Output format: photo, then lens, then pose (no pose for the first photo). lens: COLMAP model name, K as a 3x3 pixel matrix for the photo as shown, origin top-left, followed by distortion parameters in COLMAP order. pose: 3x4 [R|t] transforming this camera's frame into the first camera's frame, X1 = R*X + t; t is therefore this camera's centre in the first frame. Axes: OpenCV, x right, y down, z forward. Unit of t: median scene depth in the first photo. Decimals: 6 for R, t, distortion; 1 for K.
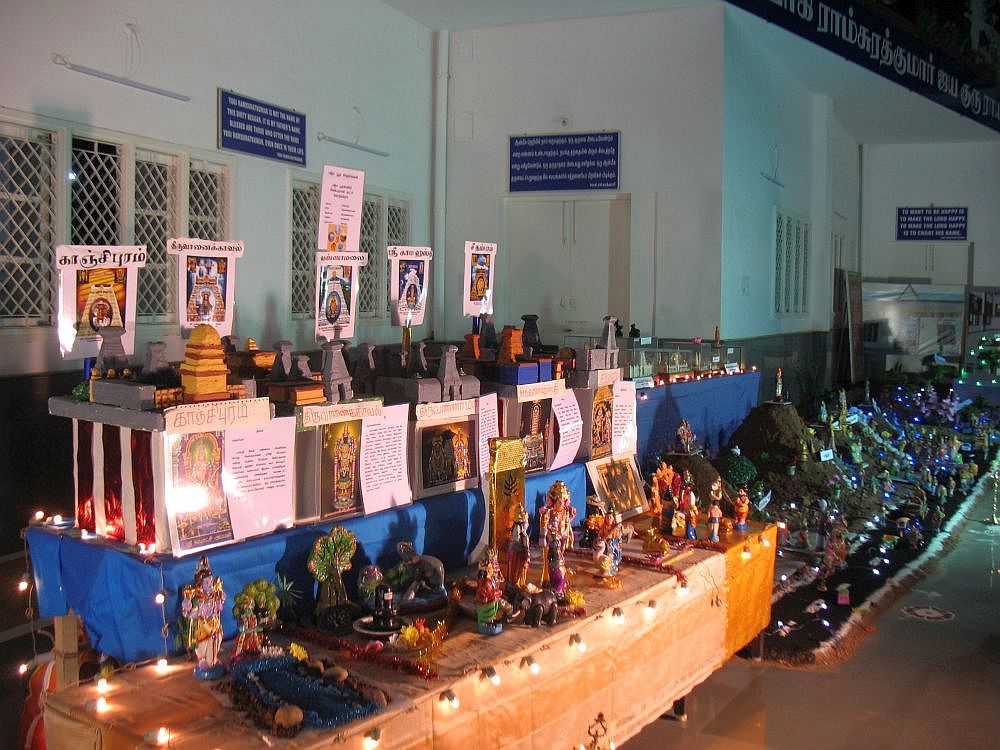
lens RADIAL K [[1031.5, 0, 495.4], [0, 1031.5, 375.6], [0, 0, 1]] dist [-0.193998, 0.216280]
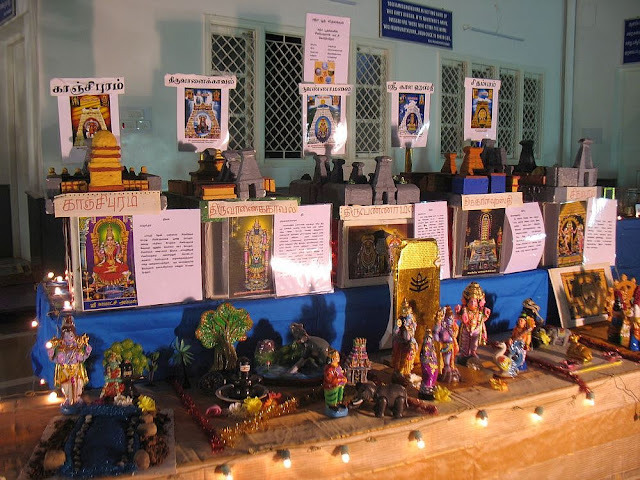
lens RADIAL K [[660.2, 0, 317.1], [0, 660.2, 240.4], [0, 0, 1]] dist [-0.193998, 0.216280]
pose [[0.873644, 0.053718, -0.483591, 0.245972], [-0.027855, 0.997779, 0.060513, 0.021576], [0.485767, -0.039396, 0.873200, 0.322885]]
